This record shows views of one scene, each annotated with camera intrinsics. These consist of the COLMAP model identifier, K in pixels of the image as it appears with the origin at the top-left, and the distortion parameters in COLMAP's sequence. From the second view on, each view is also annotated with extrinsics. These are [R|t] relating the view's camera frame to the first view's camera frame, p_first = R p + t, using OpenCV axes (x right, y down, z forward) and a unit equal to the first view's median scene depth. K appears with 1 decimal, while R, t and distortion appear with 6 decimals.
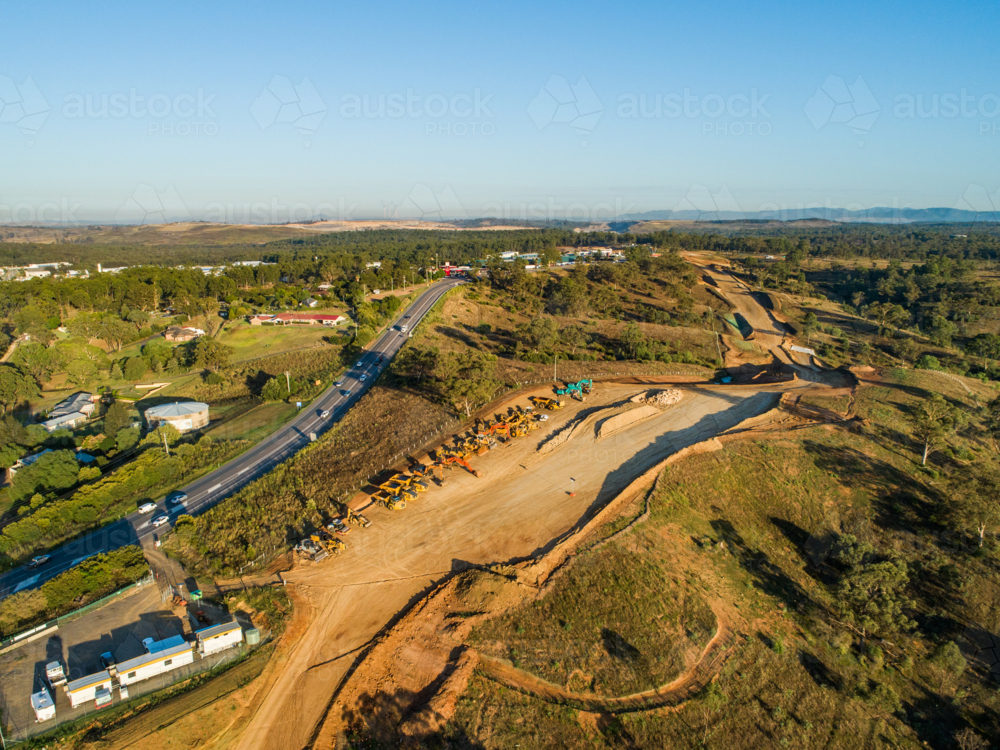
lens RADIAL K [[753.0, 0, 499.9], [0, 753.0, 374.2], [0, 0, 1]] dist [-0.016882, -0.003636]
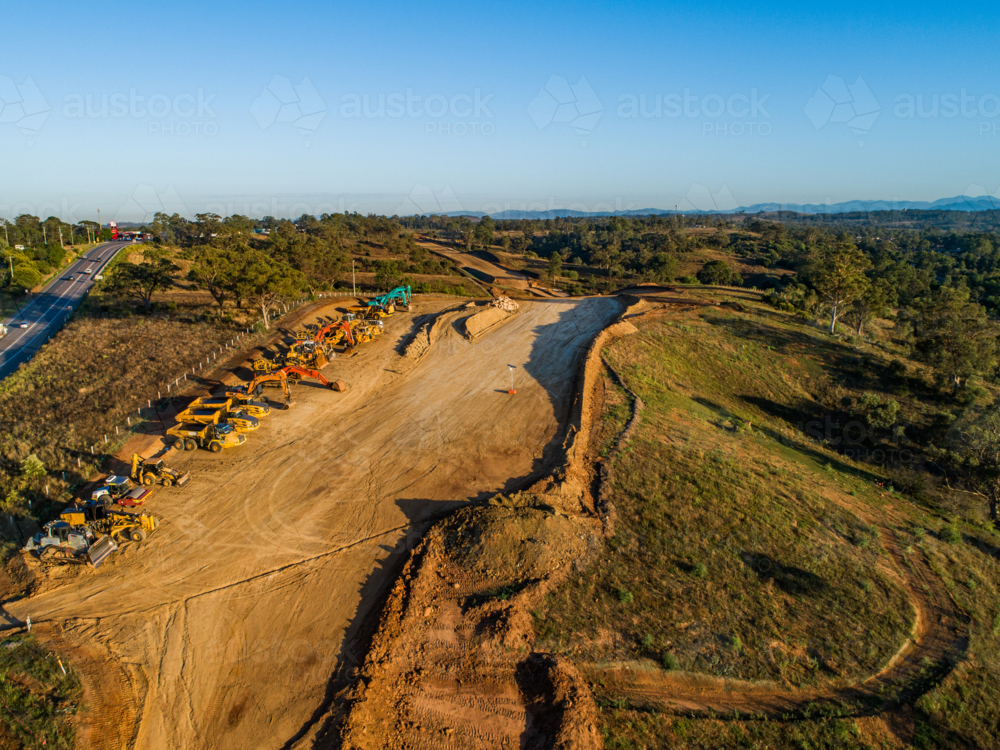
lens RADIAL K [[753.0, 0, 500.2], [0, 753.0, 376.6], [0, 0, 1]] dist [-0.016882, -0.003636]
pose [[0.901521, -0.100009, 0.421021, -0.191222], [0.102241, 0.994609, 0.017333, 0.149195], [-0.420485, 0.027420, 0.906885, 0.480589]]
